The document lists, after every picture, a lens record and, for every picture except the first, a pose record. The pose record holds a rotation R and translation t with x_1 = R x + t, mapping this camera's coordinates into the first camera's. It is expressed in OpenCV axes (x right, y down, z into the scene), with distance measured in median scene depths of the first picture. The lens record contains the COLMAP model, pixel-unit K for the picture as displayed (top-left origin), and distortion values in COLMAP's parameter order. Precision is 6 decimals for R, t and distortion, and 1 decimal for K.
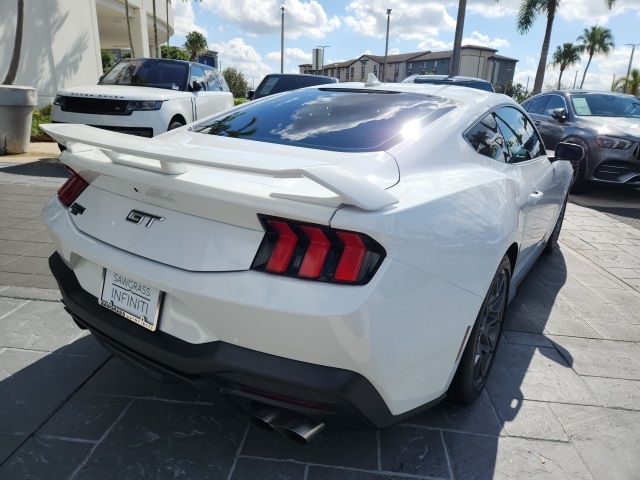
lens RADIAL K [[429.5, 0, 324.6], [0, 429.5, 239.3], [0, 0, 1]] dist [0.070800, -0.060446]
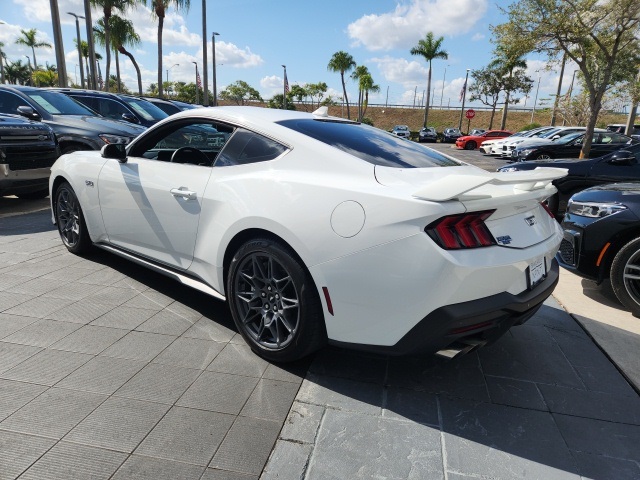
lens RADIAL K [[429.5, 0, 324.3], [0, 429.5, 239.5], [0, 0, 1]] dist [0.070800, -0.060446]
pose [[0.119671, -0.292105, 0.948869, -1.187230], [0.255888, 0.932523, 0.254800, -0.339044], [-0.959271, 0.212312, 0.186342, 0.840890]]
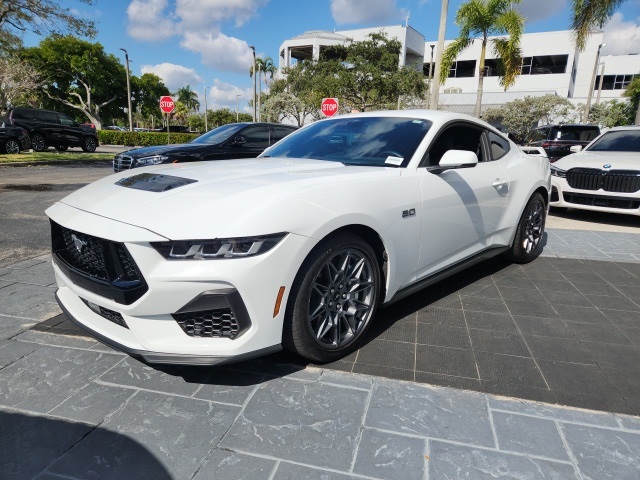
lens RADIAL K [[429.5, 0, 323.5], [0, 429.5, 237.9], [0, 0, 1]] dist [0.070800, -0.060446]
pose [[-0.985077, -0.111722, 0.130927, 0.232726], [-0.030901, 0.863135, 0.504027, -0.805432], [-0.169319, 0.492460, -0.853706, 2.780694]]
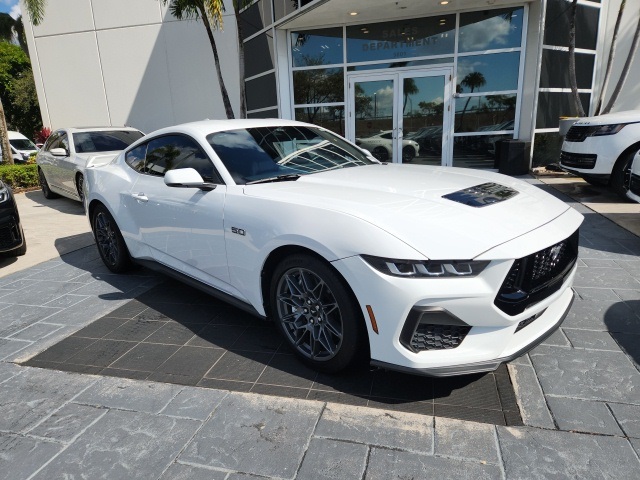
lens RADIAL K [[429.5, 0, 320.3], [0, 429.5, 244.5], [0, 0, 1]] dist [0.070800, -0.060446]
pose [[-0.173439, 0.205767, -0.963109, 1.793518], [-0.255197, 0.935138, 0.245747, -0.459952], [0.951206, 0.288404, -0.109679, 1.755456]]
